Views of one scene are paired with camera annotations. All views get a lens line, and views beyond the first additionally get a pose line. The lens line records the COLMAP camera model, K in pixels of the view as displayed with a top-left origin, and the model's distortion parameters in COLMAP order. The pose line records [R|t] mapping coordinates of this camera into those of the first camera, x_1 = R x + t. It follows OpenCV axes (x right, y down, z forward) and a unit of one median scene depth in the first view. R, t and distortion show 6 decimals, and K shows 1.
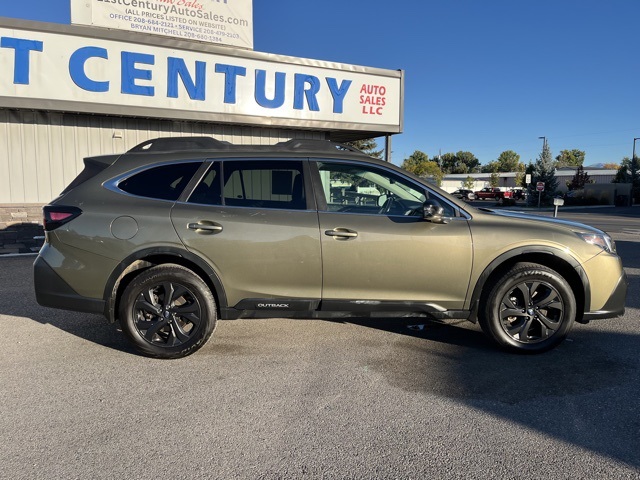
lens RADIAL K [[484.1, 0, 316.4], [0, 484.1, 241.4], [0, 0, 1]] dist [0.067694, -0.091751]
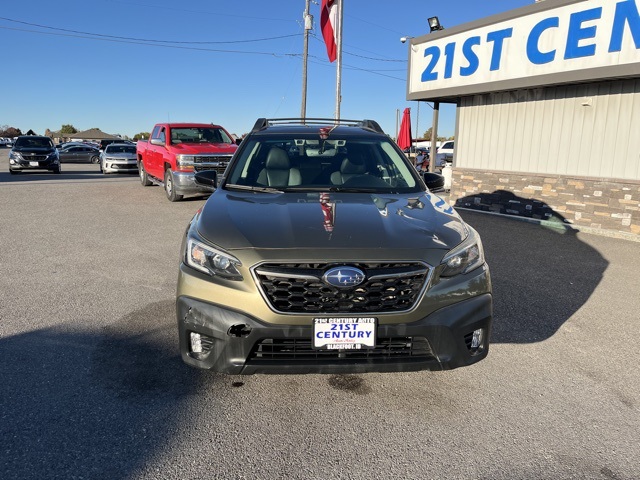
lens RADIAL K [[484.1, 0, 318.1], [0, 484.1, 234.7], [0, 0, 1]] dist [0.067694, -0.091751]
pose [[0.014189, 0.176393, -0.984218, 0.579147], [-0.129847, 0.976307, 0.173104, -0.072785], [0.991432, 0.125342, 0.036757, 0.525532]]
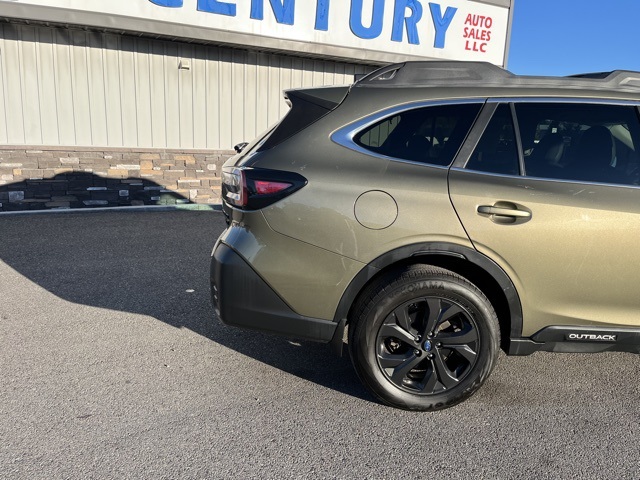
lens RADIAL K [[484.1, 0, 319.7], [0, 484.1, 237.6], [0, 0, 1]] dist [0.067694, -0.091751]
pose [[0.999336, 0.030280, 0.020262, -0.201260], [-0.032162, 0.994455, 0.100122, -0.021729], [-0.017118, -0.100707, 0.994769, 0.165493]]
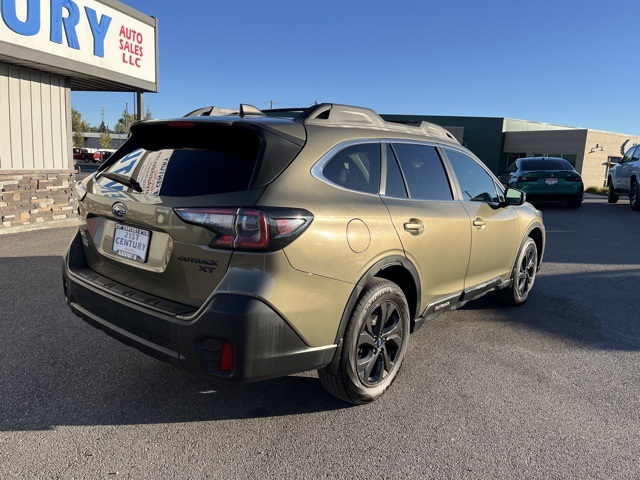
lens RADIAL K [[484.1, 0, 322.9], [0, 484.1, 240.9], [0, 0, 1]] dist [0.067694, -0.091751]
pose [[0.658654, -0.092901, 0.746689, -0.400597], [0.035436, 0.995078, 0.092547, -0.036482], [-0.751611, -0.034497, 0.658704, 0.246099]]
